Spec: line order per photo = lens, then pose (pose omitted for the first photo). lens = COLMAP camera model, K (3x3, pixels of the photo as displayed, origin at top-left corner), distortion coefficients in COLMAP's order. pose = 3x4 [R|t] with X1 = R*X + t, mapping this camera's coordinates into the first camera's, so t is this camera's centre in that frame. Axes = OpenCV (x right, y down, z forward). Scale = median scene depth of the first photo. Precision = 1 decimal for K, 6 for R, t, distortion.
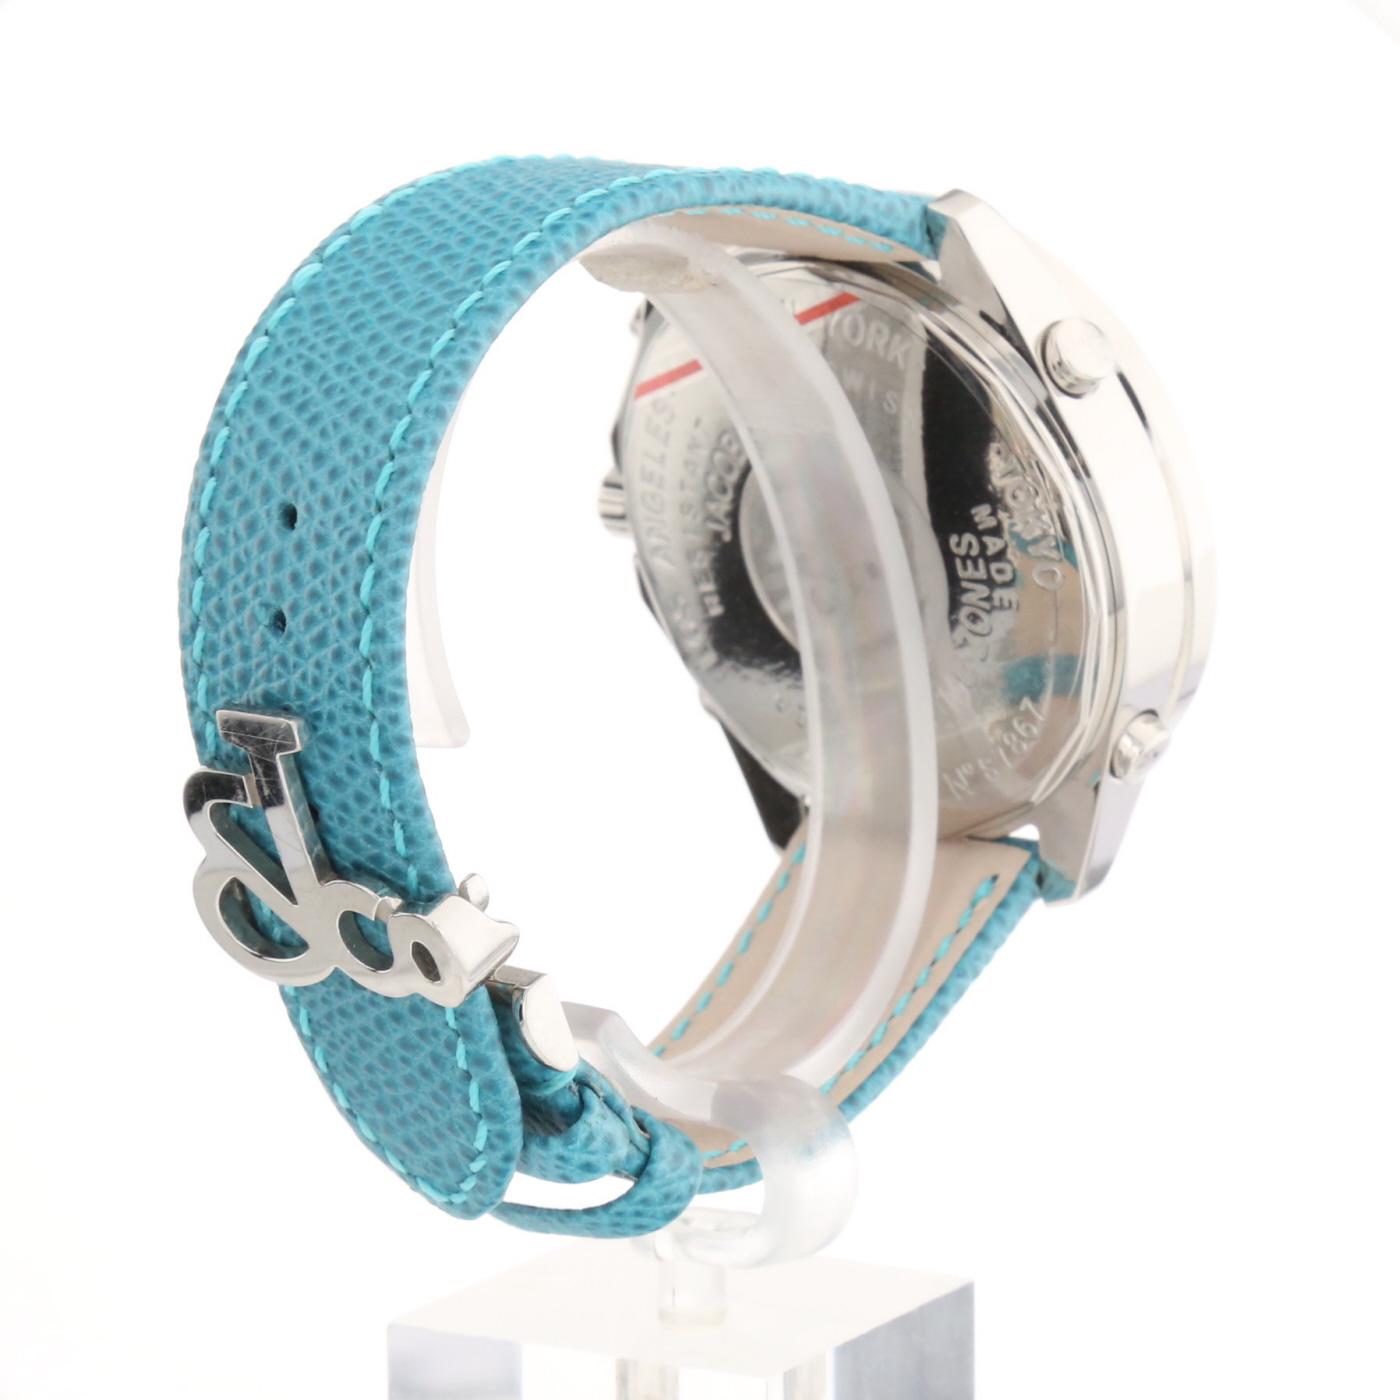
lens RADIAL K [[7271.9, 0, 619.3], [0, 7271.9, 710.4], [0, 0, 1]] dist [0.280625, 0.000000]
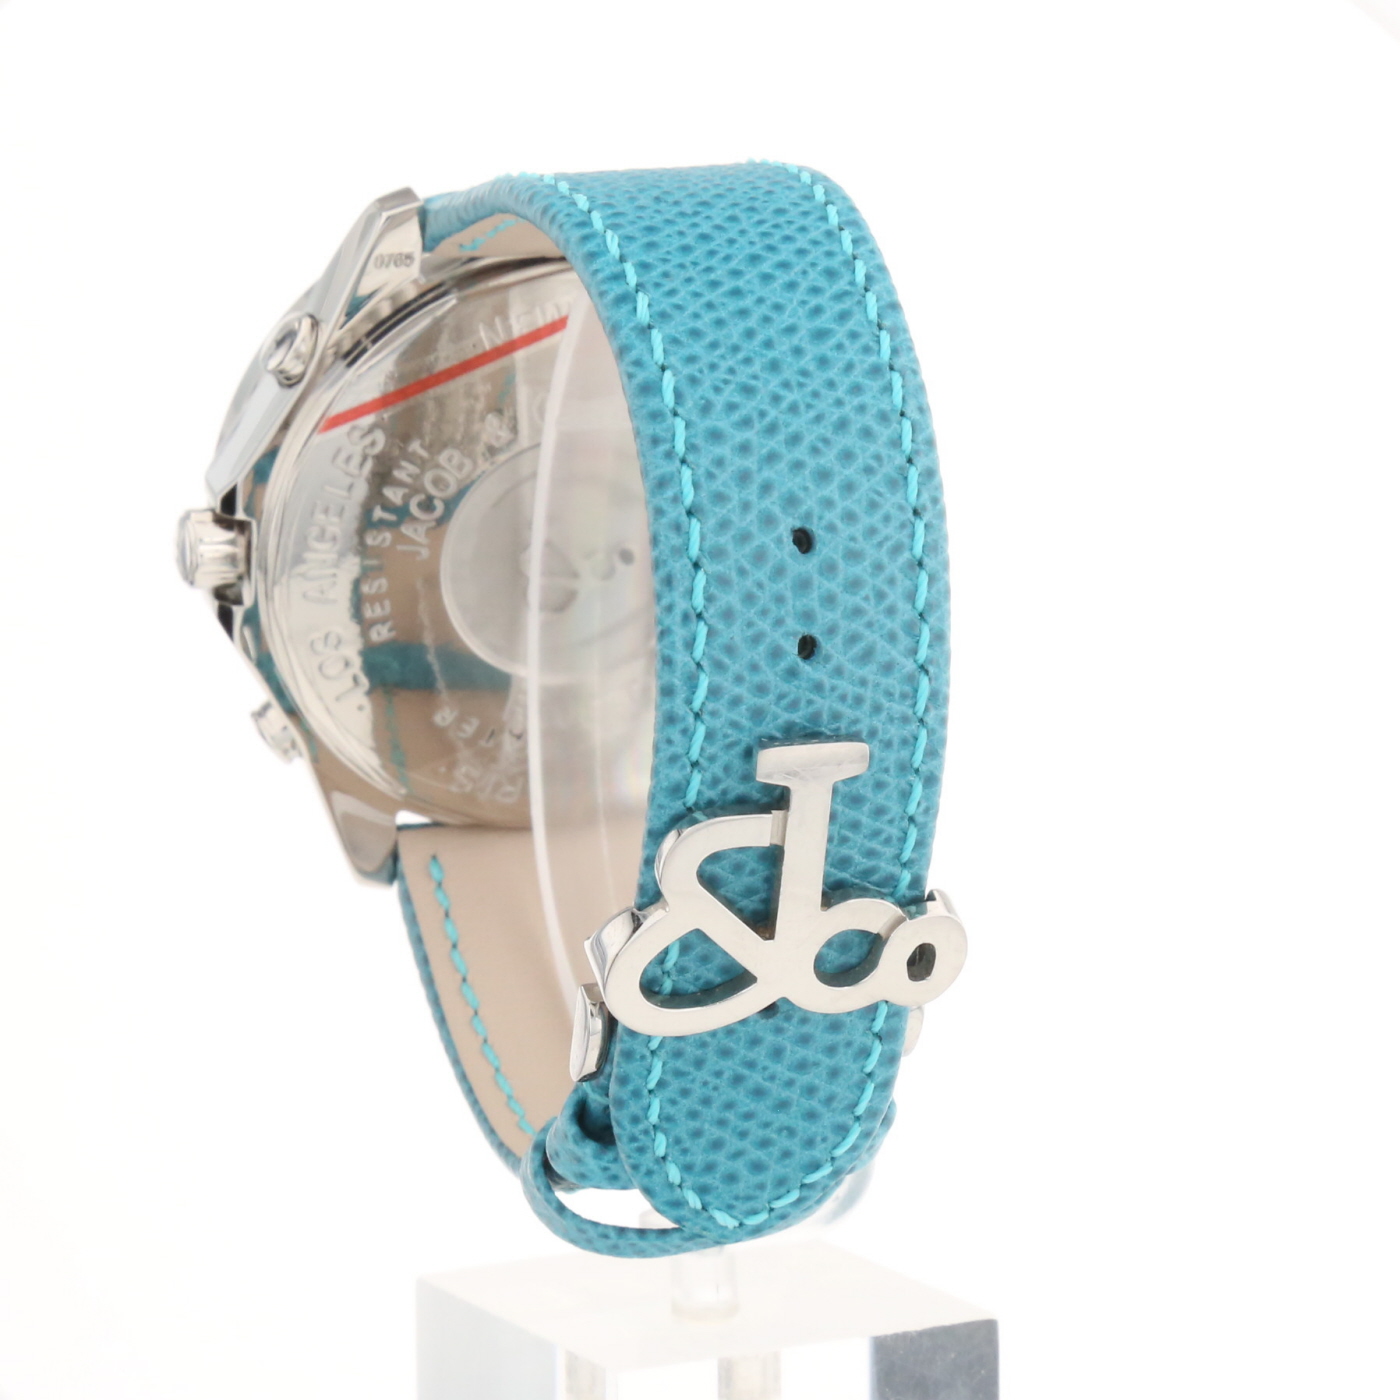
lens RADIAL K [[7271.9, 0, 701.2], [0, 7271.9, 706.3], [0, 0, 1]] dist [0.280625, 0.000000]
pose [[0.499469, -0.154357, 0.852469, -0.881525], [0.158606, 0.983661, 0.085184, -0.089285], [-0.851689, 0.092660, 0.515790, 0.504393]]
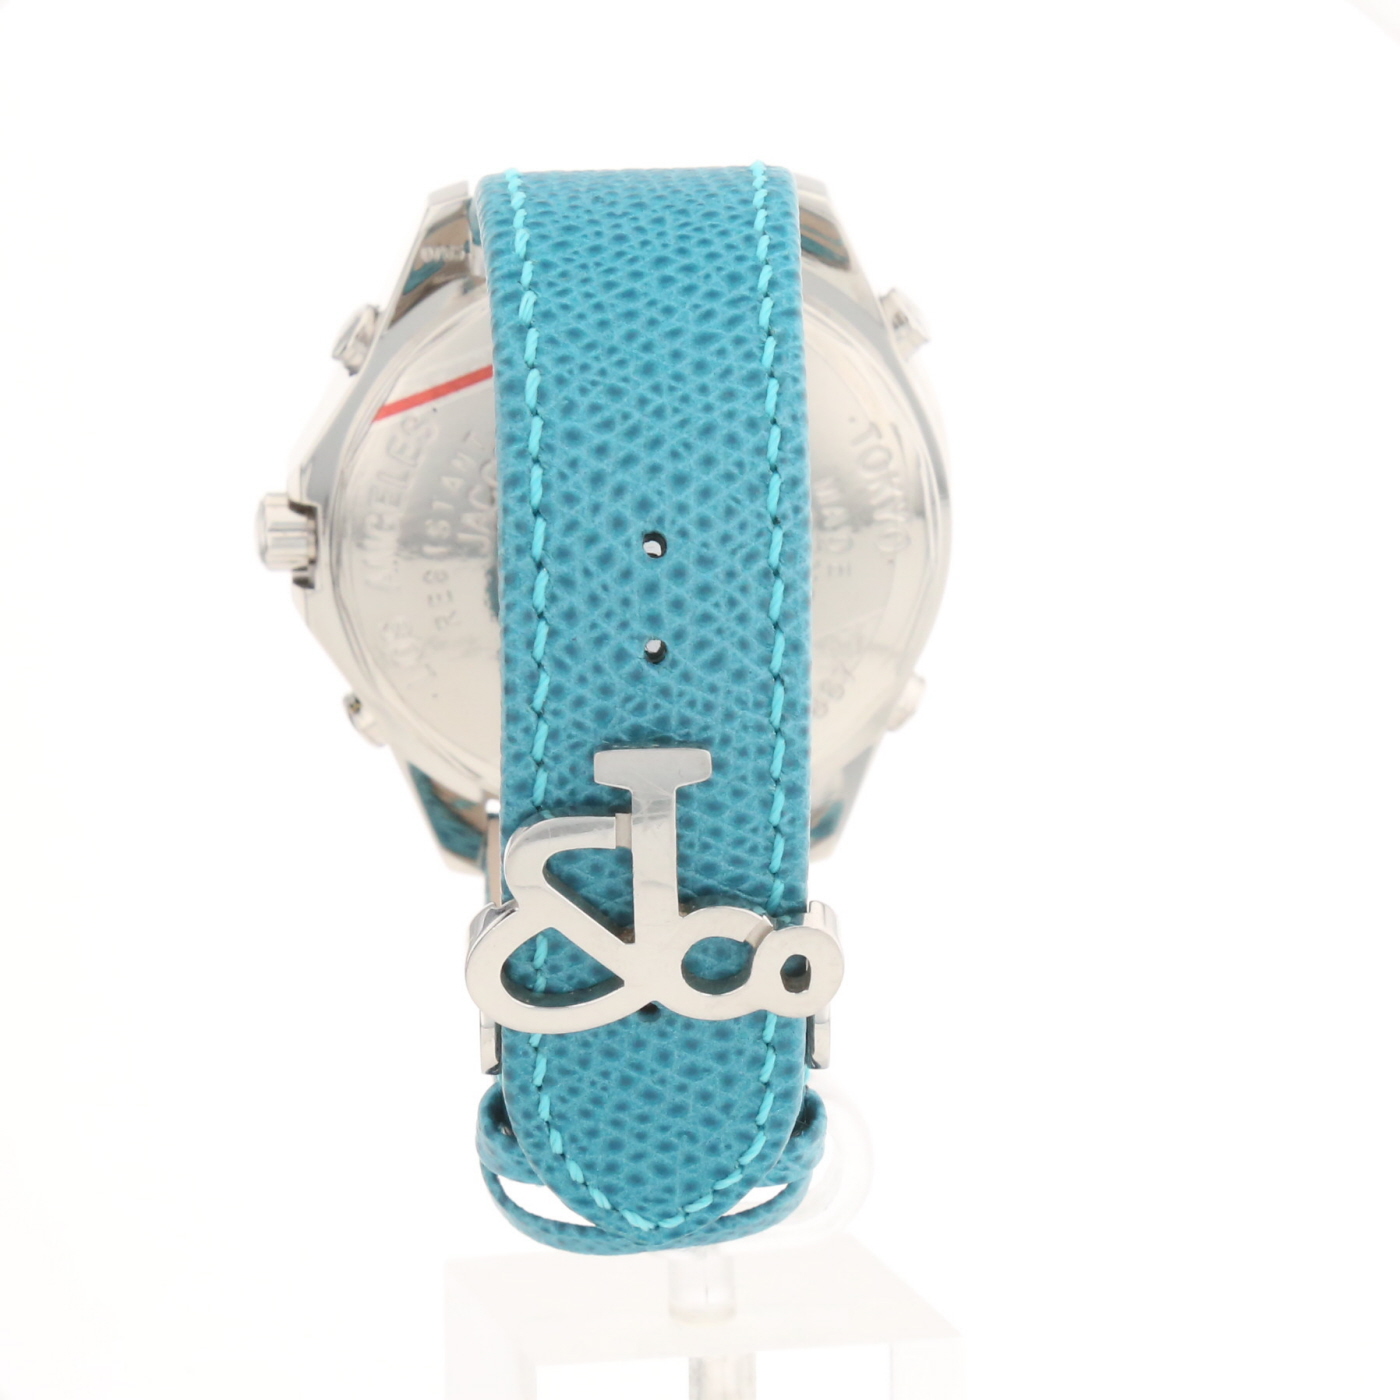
lens RADIAL K [[7271.9, 0, 698.4], [0, 7271.9, 701.9], [0, 0, 1]] dist [0.280625, 0.000000]
pose [[0.709060, -0.127870, 0.693458, -0.714863], [0.131768, 0.990125, 0.047841, -0.051095], [-0.692727, 0.057453, 0.718907, 0.291878]]
